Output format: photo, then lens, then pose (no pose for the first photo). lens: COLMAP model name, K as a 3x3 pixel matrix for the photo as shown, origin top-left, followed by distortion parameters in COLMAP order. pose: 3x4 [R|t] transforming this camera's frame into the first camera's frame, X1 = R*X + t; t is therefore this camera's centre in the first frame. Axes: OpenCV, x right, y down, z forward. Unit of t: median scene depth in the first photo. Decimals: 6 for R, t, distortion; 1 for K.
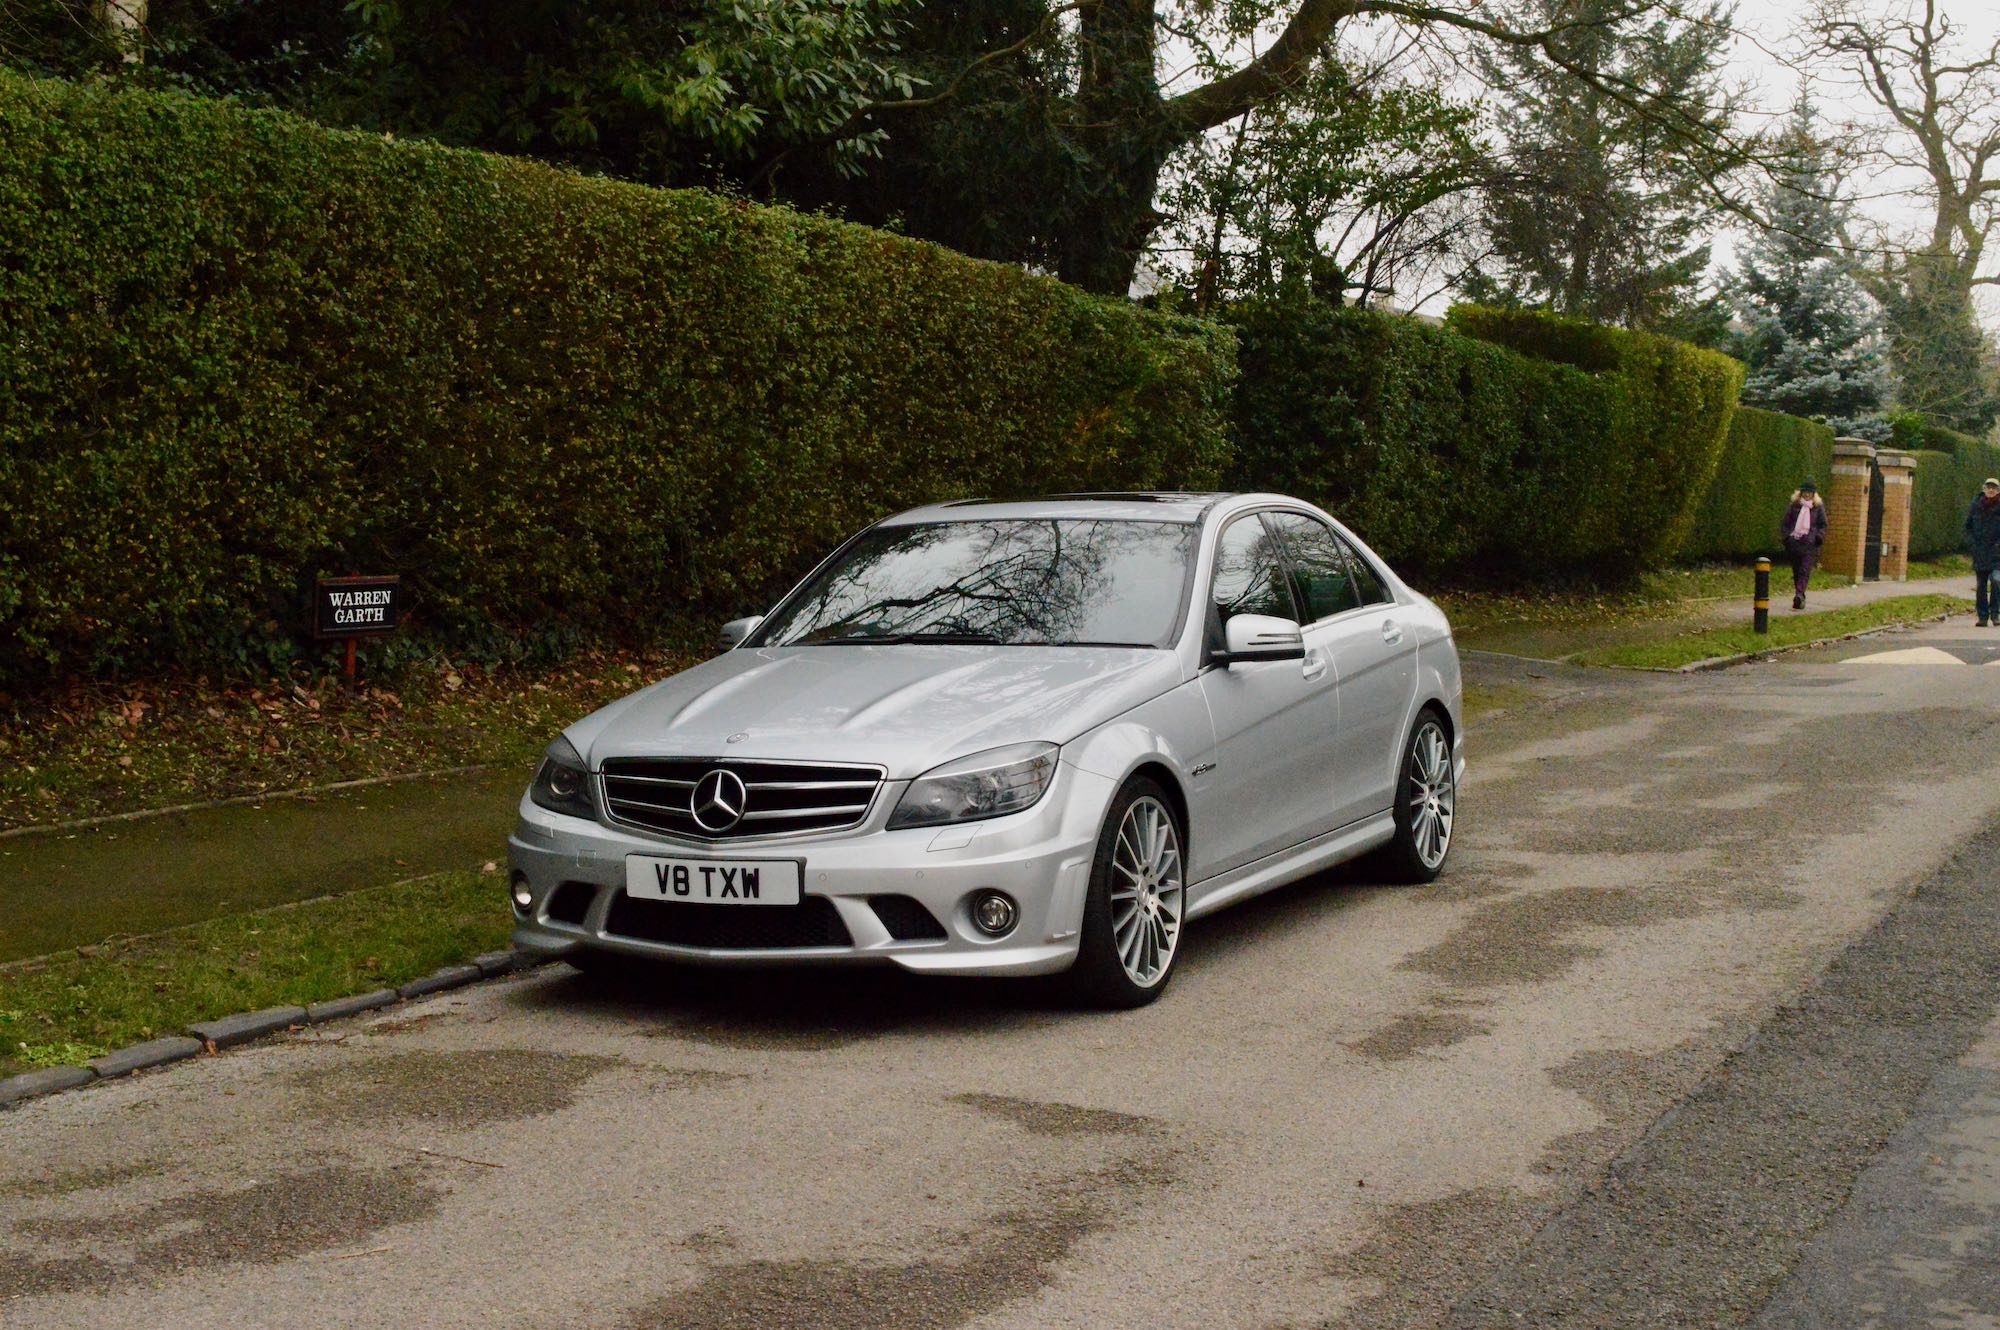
lens RADIAL K [[2961.6, 0, 1000.0], [0, 2961.6, 665.0], [0, 0, 1]] dist [-0.014612, 0.007513]
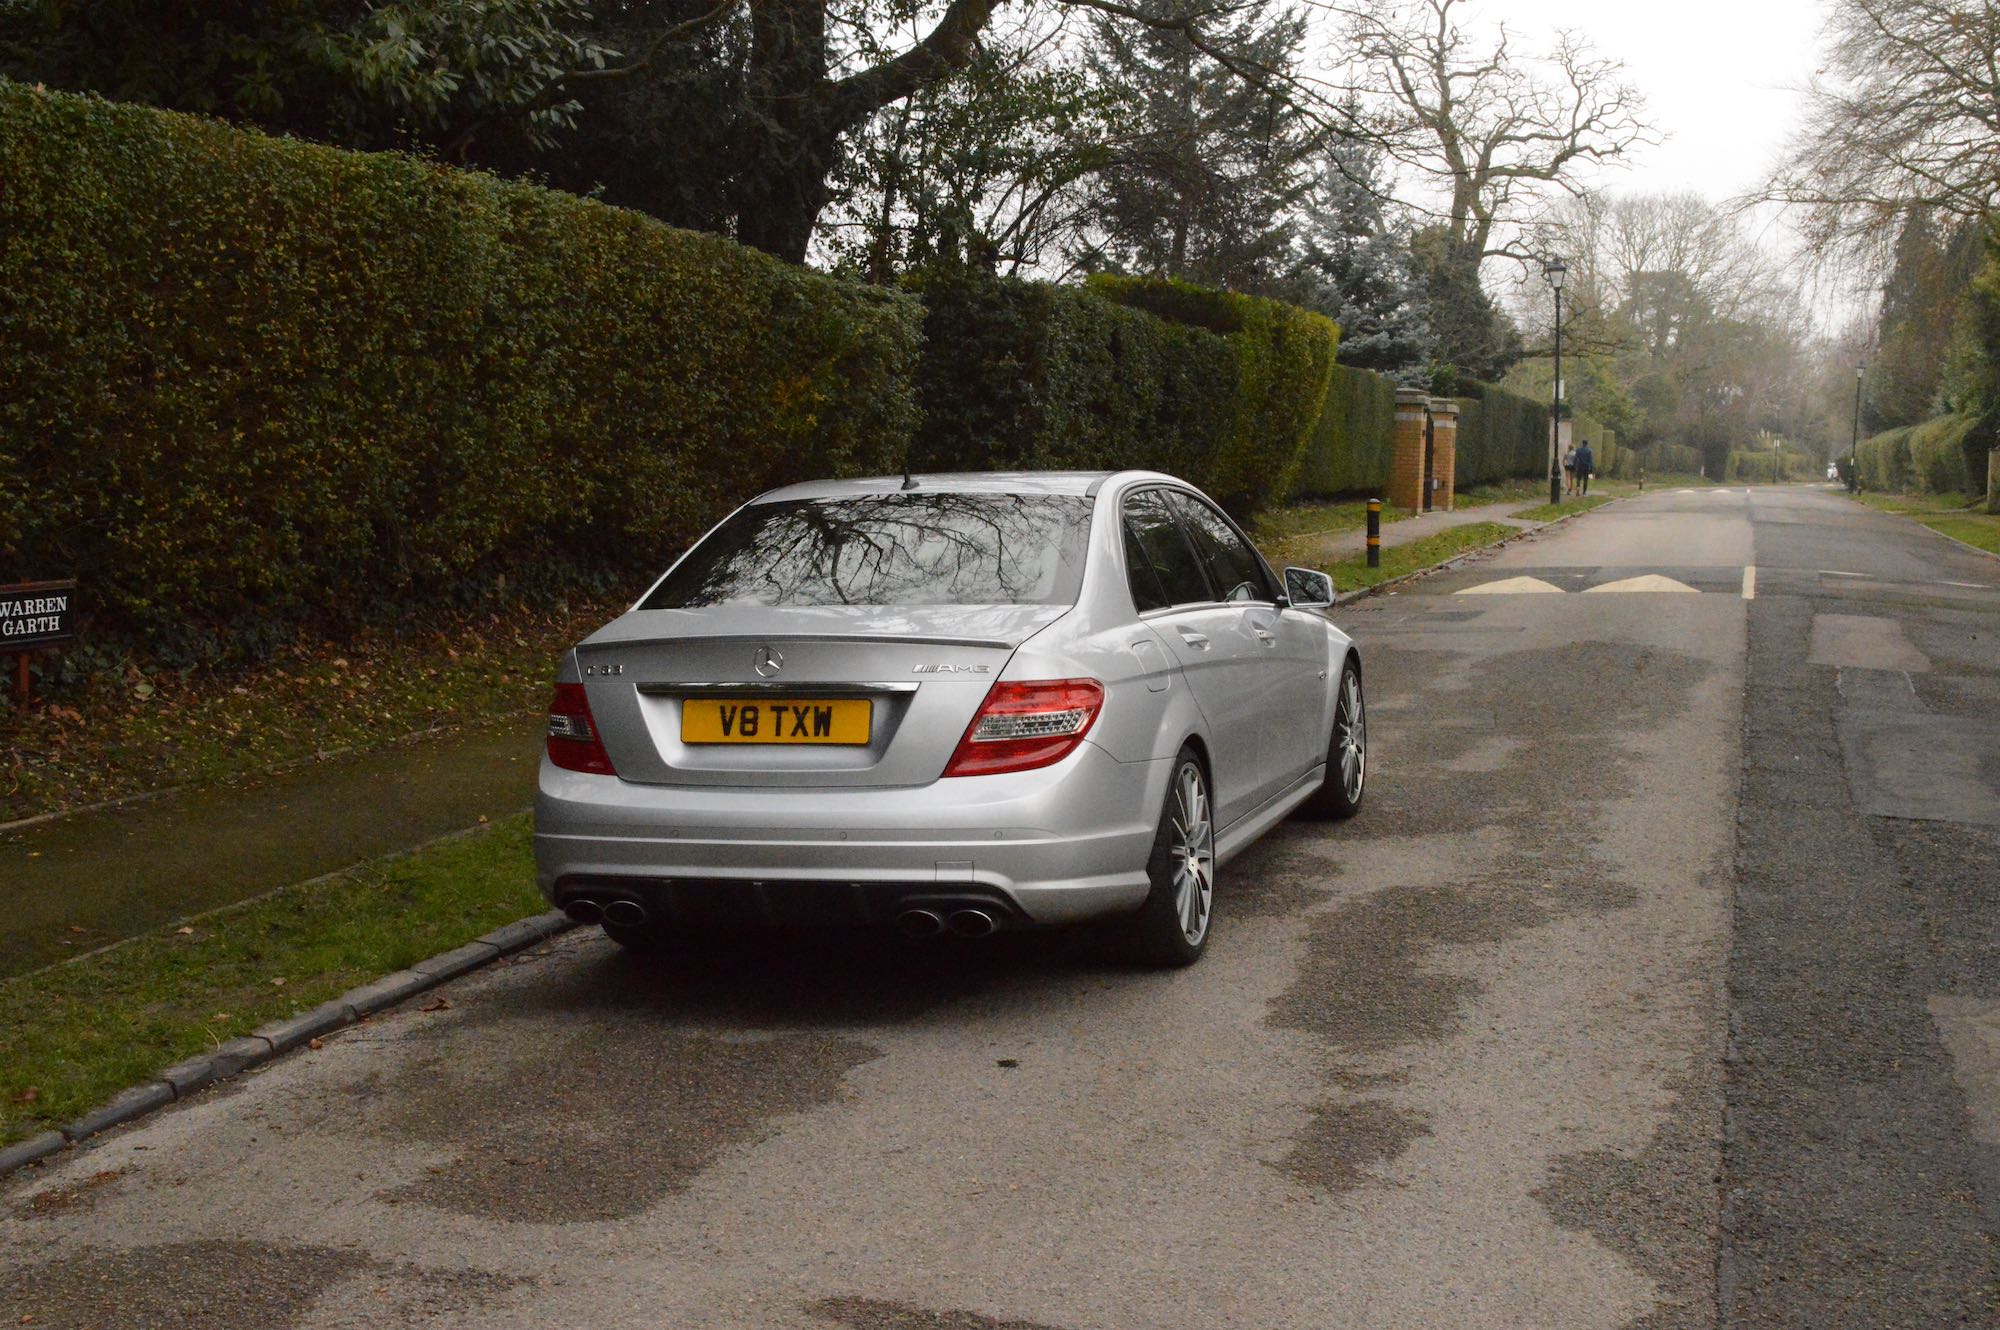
lens RADIAL K [[2505.0, 0, 1000.0], [0, 2505.0, 665.0], [0, 0, 1]] dist [-0.049398, 0.026052]
pose [[0.990037, -0.033449, 0.136779, -0.025917], [0.029290, 0.999049, 0.032307, -0.018734], [-0.137729, -0.027979, 0.990075, 0.190281]]
